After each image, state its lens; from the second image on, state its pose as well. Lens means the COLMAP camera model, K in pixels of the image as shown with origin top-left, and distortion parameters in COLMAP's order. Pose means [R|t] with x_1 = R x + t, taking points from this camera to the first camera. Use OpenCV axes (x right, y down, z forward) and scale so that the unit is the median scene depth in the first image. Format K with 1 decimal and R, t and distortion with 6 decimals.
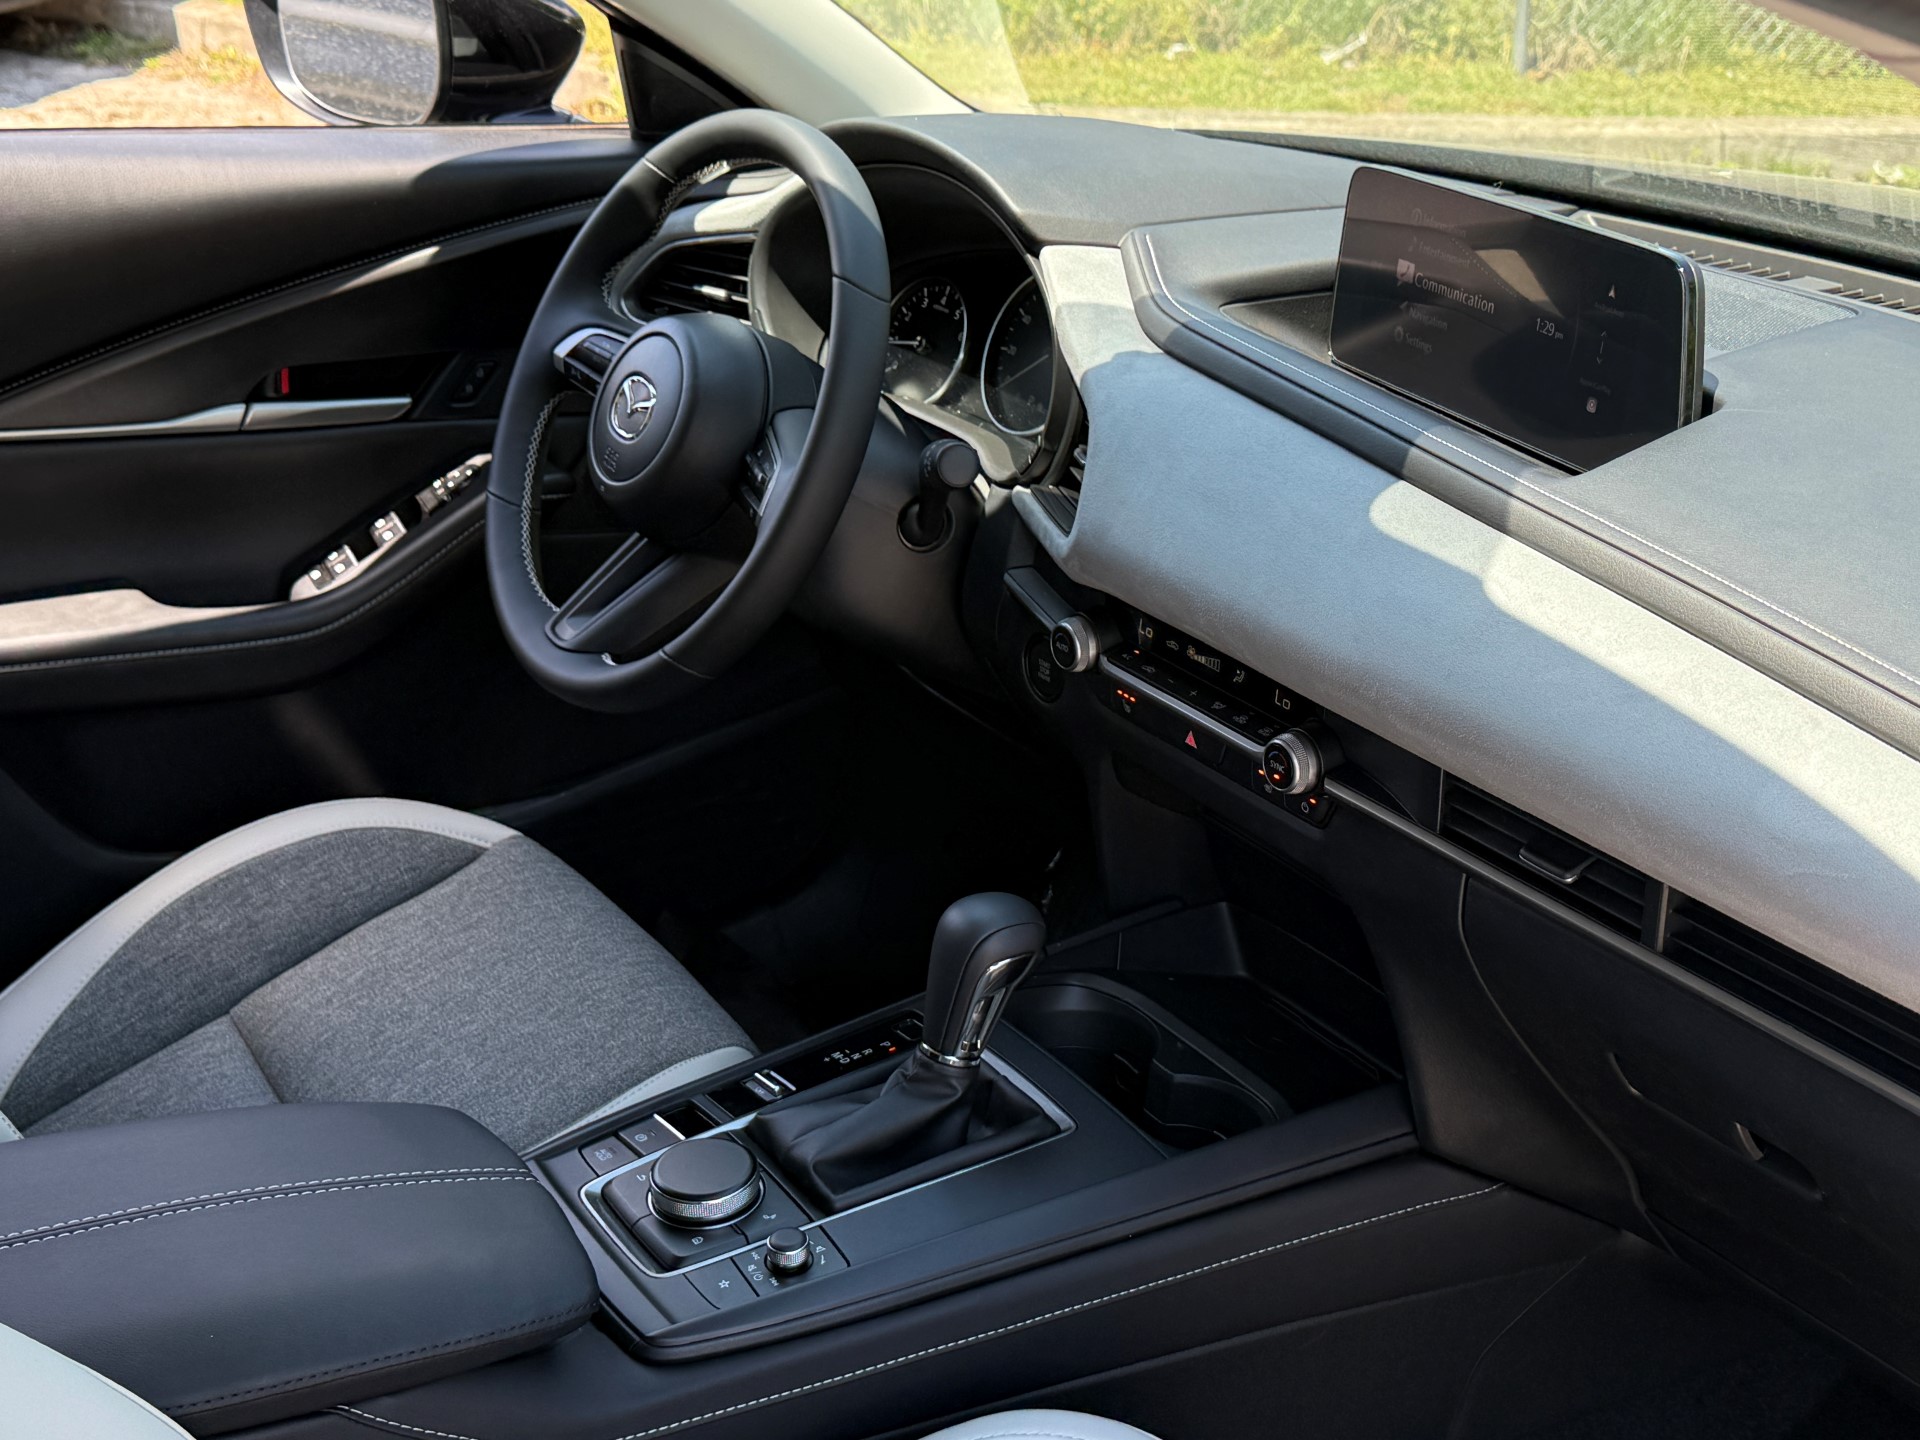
lens RADIAL K [[2496.0, 0, 959.8], [0, 2496.0, 723.5], [0, 0, 1]] dist [0.112706, 0.000000]
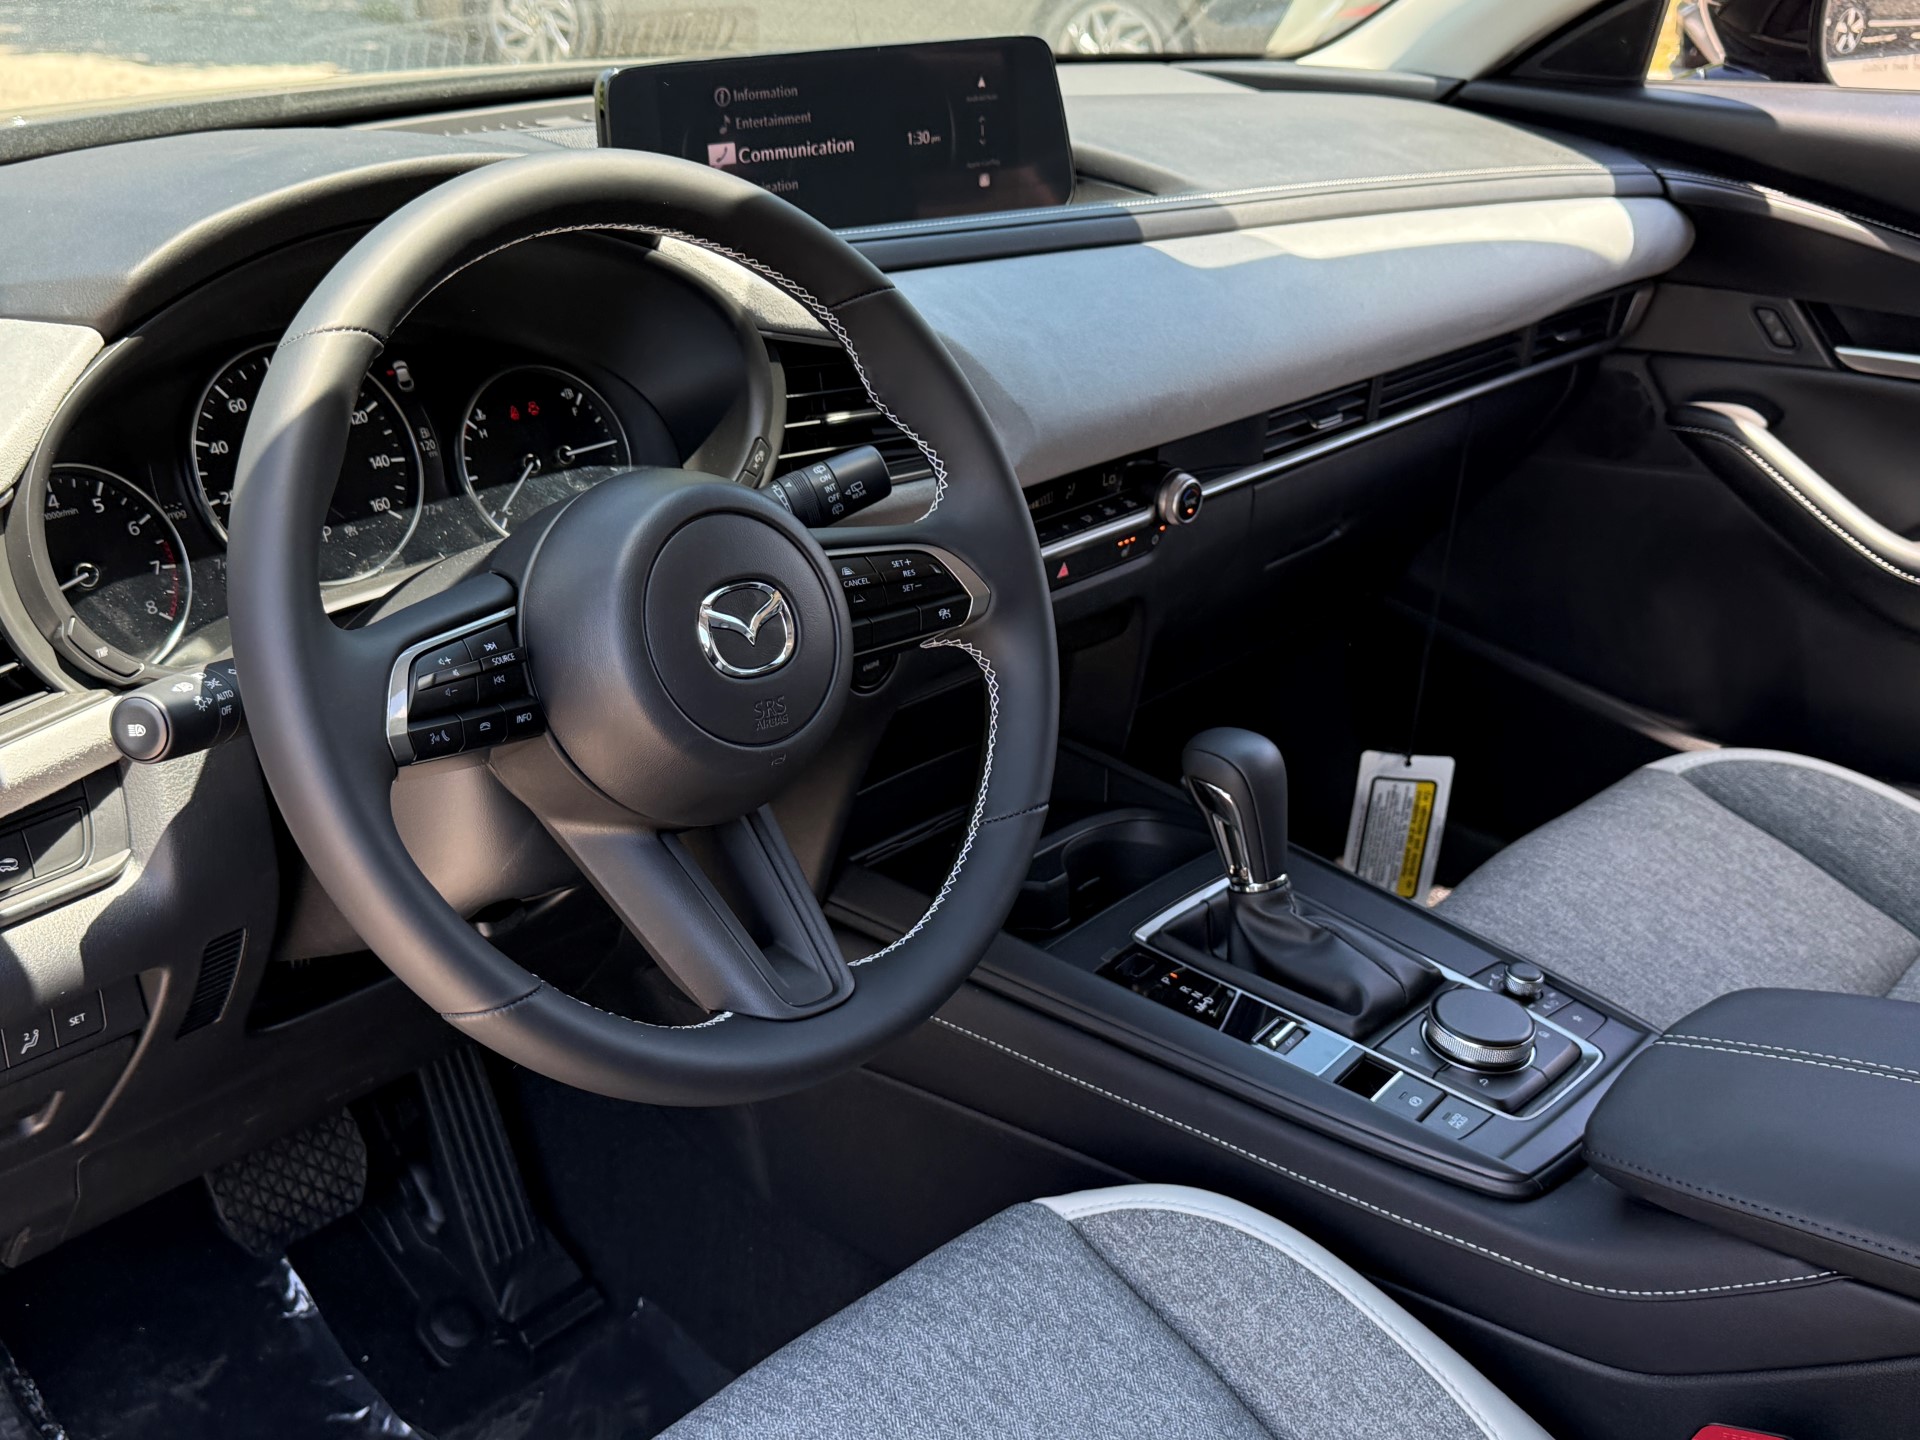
lens RADIAL K [[2083.5, 0, 962.4], [0, 2083.5, 723.1], [0, 0, 1]] dist [0.029637, 0.000000]
pose [[-0.242596, -0.436012, 0.866626, -0.770997], [0.354911, 0.791497, 0.497564, -0.442470], [-0.902876, 0.428283, -0.037268, 1.204110]]
